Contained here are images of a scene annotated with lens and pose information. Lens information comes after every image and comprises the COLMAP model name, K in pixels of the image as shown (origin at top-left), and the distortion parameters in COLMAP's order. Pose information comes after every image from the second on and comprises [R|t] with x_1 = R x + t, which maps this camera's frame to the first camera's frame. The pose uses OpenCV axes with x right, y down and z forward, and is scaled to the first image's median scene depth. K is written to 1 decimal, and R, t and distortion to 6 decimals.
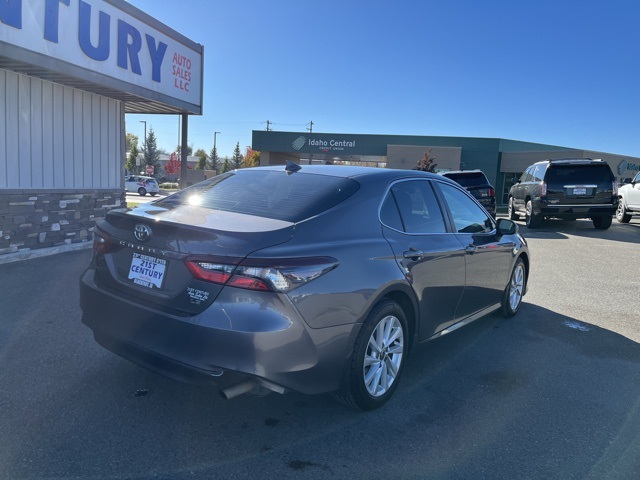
lens RADIAL K [[485.4, 0, 323.3], [0, 485.4, 238.0], [0, 0, 1]] dist [0.061188, -0.080993]
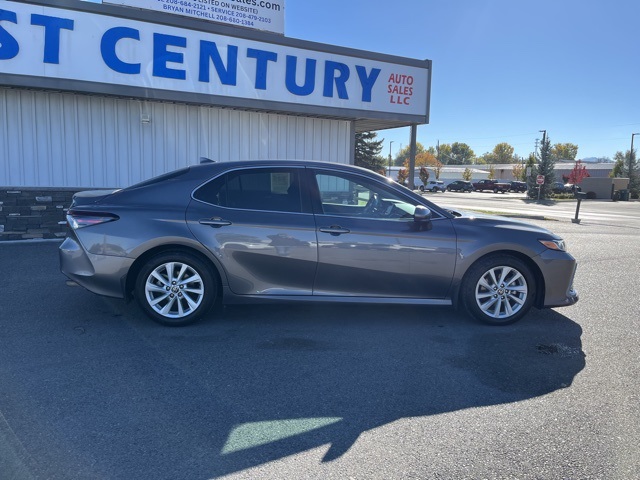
lens RADIAL K [[485.4, 0, 318.0], [0, 485.4, 237.9], [0, 0, 1]] dist [0.061188, -0.080993]
pose [[0.663098, 0.055915, -0.746441, 0.469404], [-0.075175, 0.997139, 0.007913, 0.015241], [0.744748, 0.050866, 0.665404, 0.115694]]
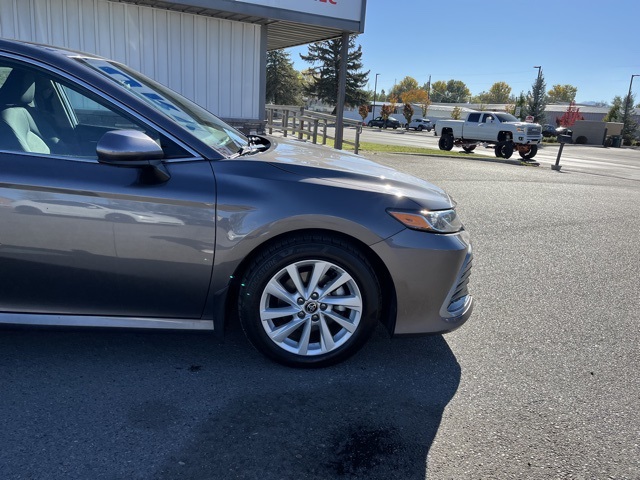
lens RADIAL K [[485.4, 0, 308.1], [0, 485.4, 235.9], [0, 0, 1]] dist [0.061188, -0.080993]
pose [[0.662748, 0.173985, -0.728350, 0.404019], [-0.113205, 0.984735, 0.132221, -0.010736], [0.740236, -0.005177, 0.672327, 0.412238]]
